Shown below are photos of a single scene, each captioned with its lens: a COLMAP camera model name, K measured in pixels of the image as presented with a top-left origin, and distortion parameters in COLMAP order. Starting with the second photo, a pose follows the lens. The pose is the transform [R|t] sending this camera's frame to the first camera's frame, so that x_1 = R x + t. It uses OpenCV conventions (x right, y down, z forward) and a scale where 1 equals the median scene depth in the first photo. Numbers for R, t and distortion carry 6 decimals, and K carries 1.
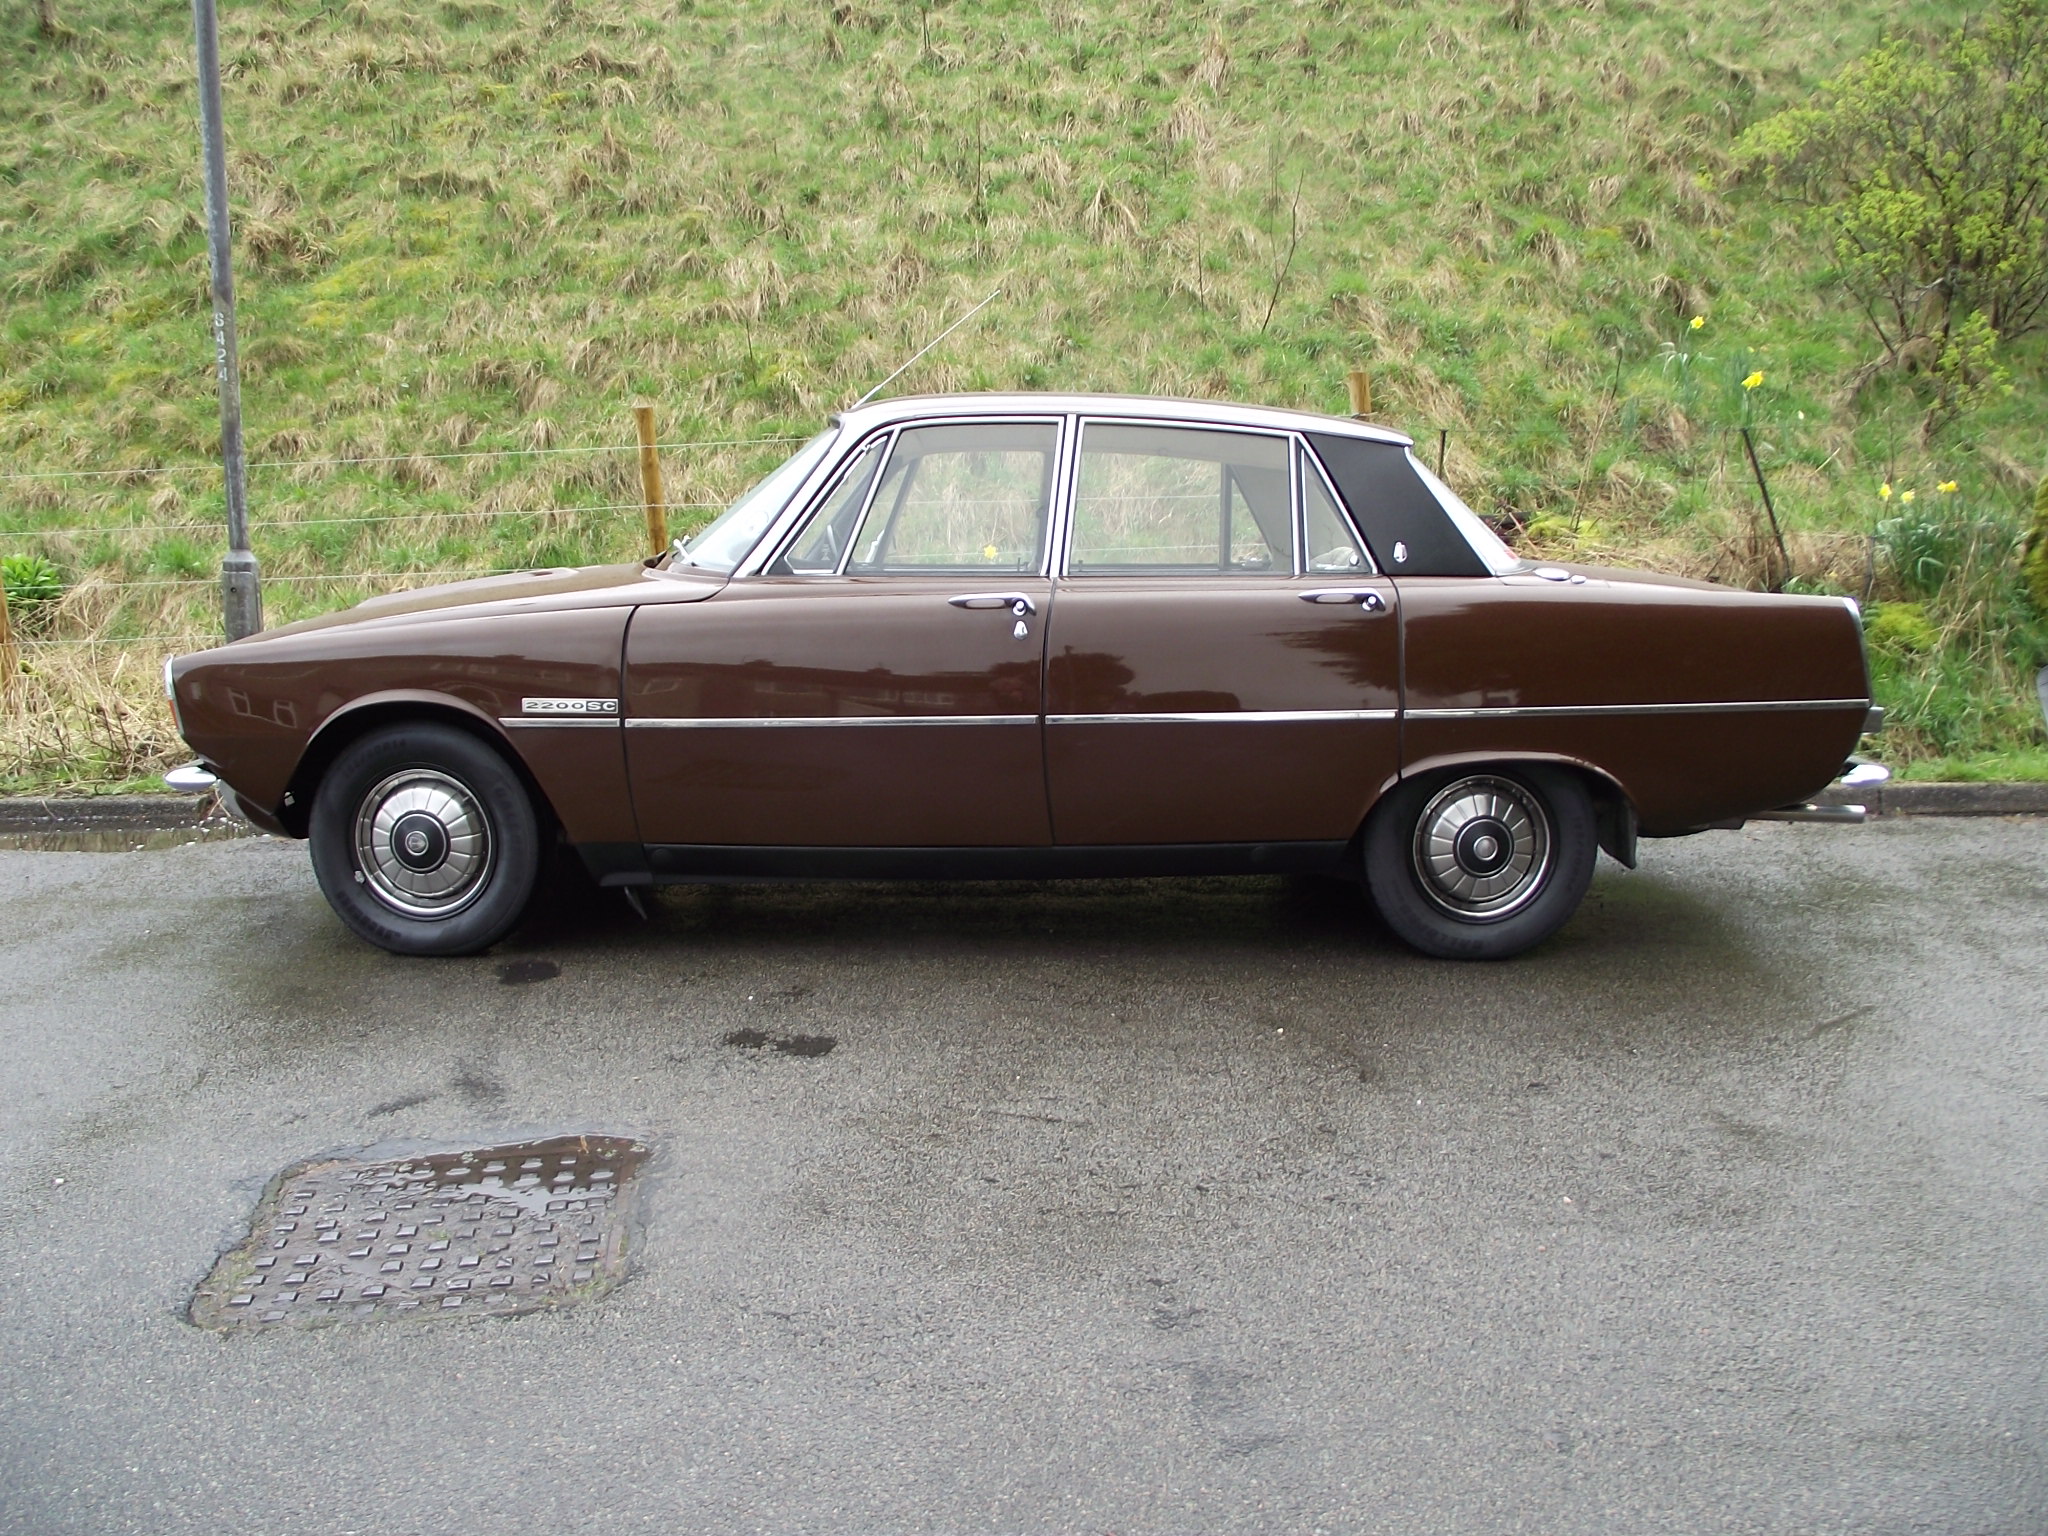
lens RADIAL K [[1607.2, 0, 1022.1], [0, 1607.2, 761.7], [0, 0, 1]] dist [-0.052616, 0.030635]
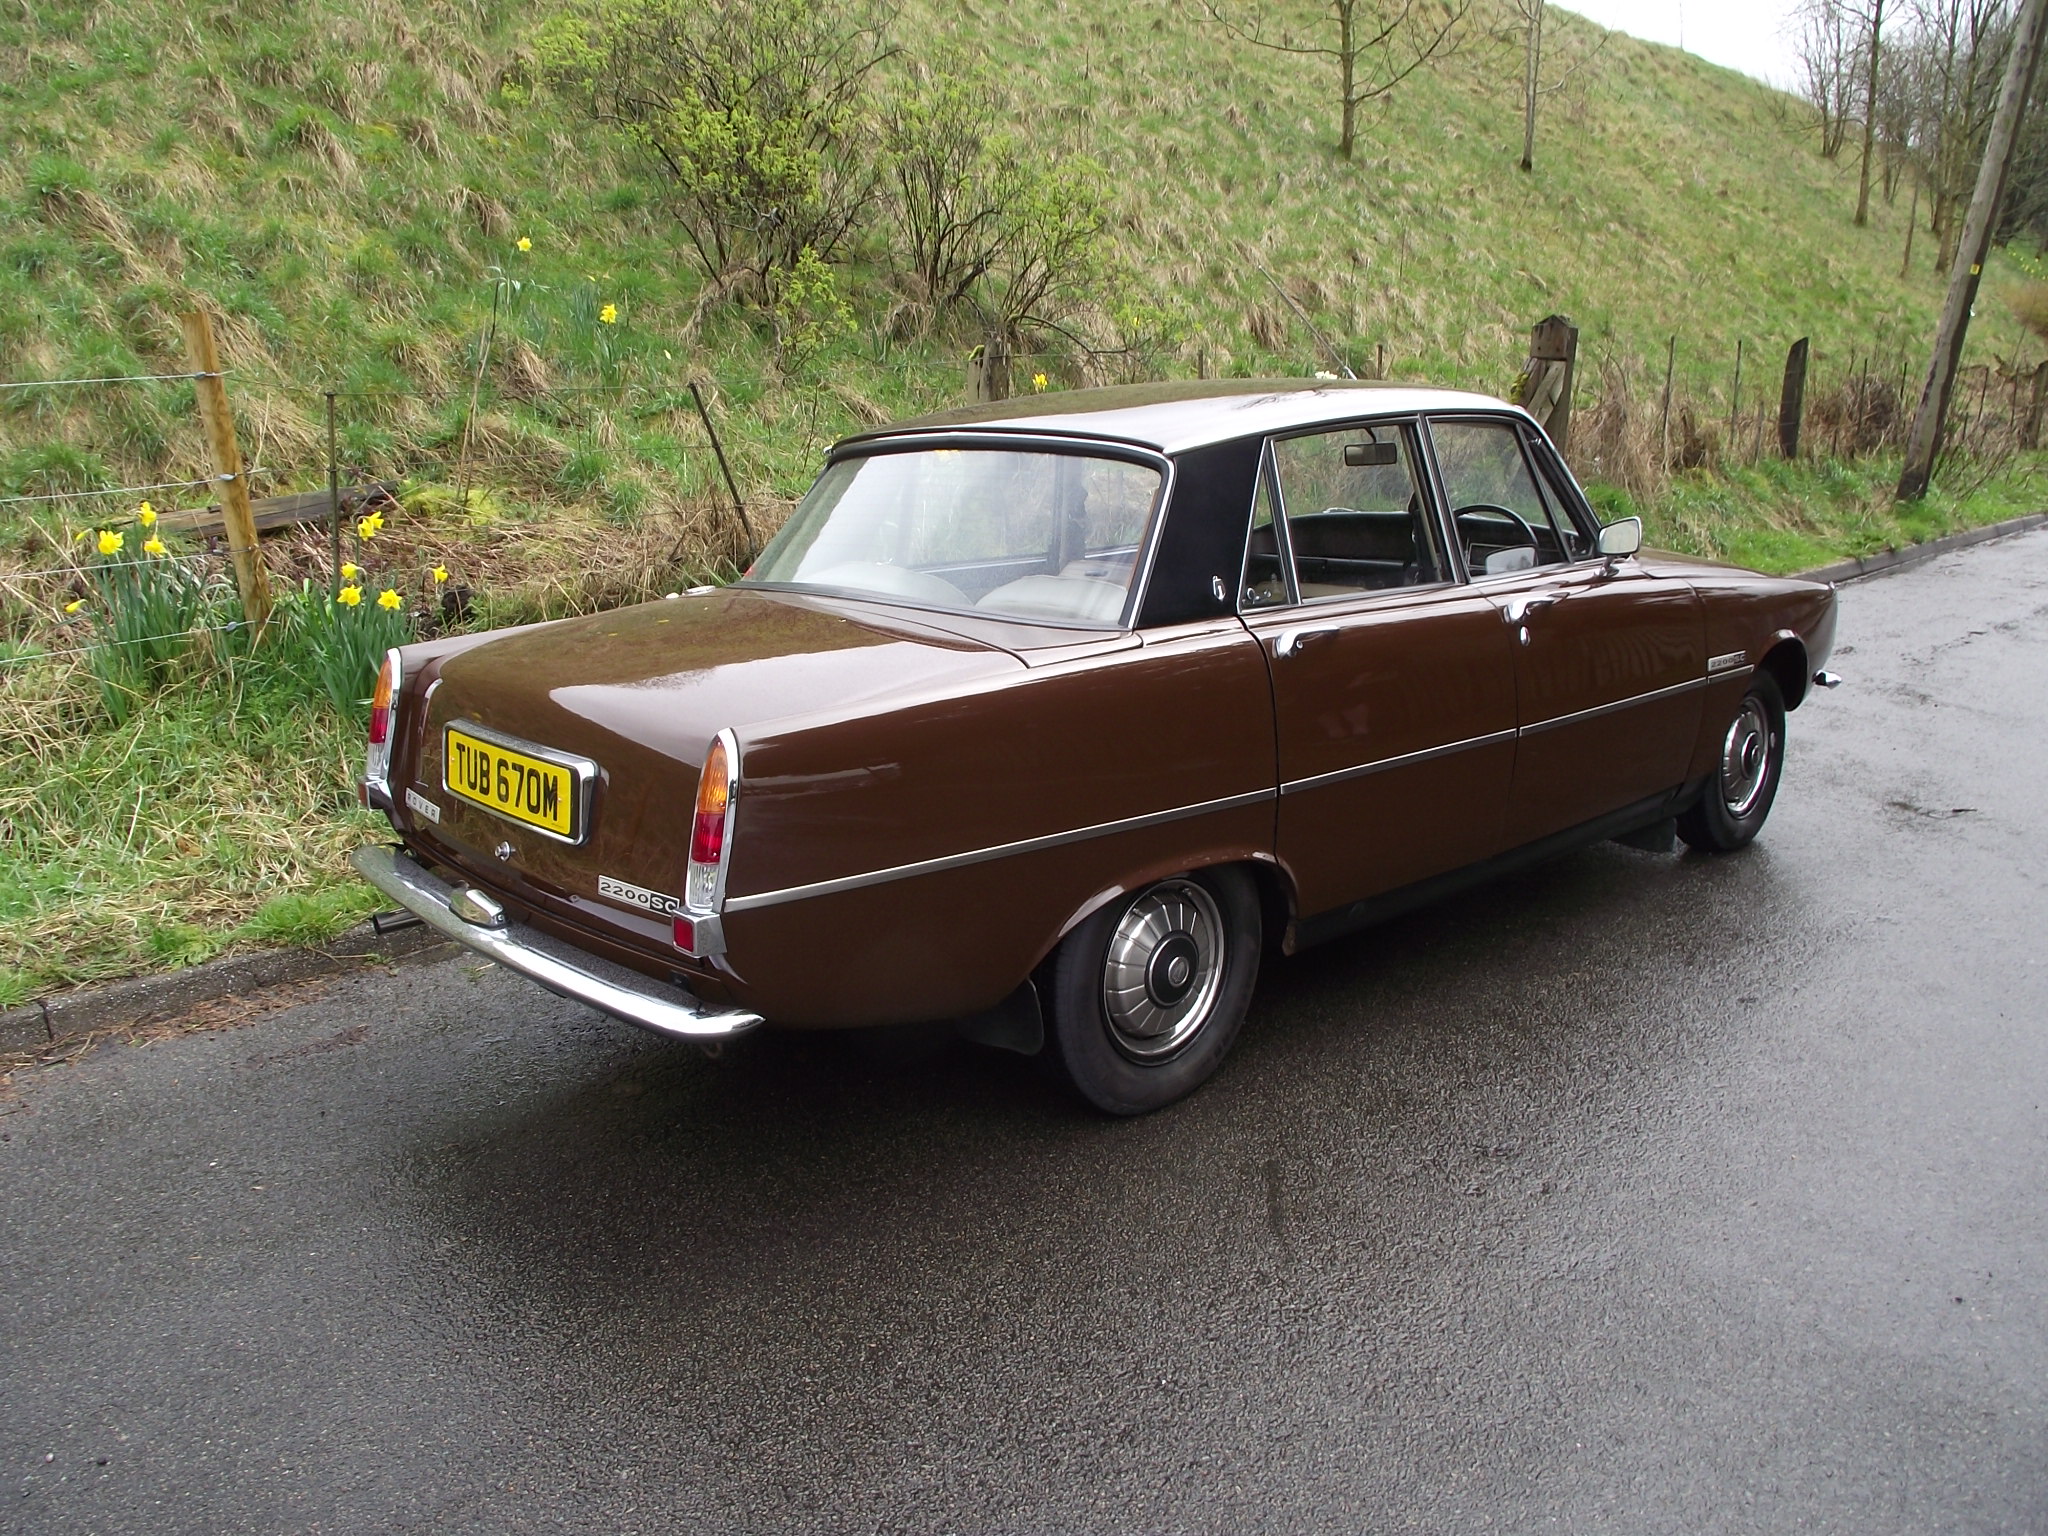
lens RADIAL K [[1607.2, 0, 1024.8], [0, 1607.2, 765.7], [0, 0, 1]] dist [-0.052616, 0.030635]
pose [[0.712898, -0.172449, 0.679733, -0.021043], [0.133245, 0.984945, 0.110134, -0.050840], [-0.688492, 0.012057, 0.725143, 0.168844]]
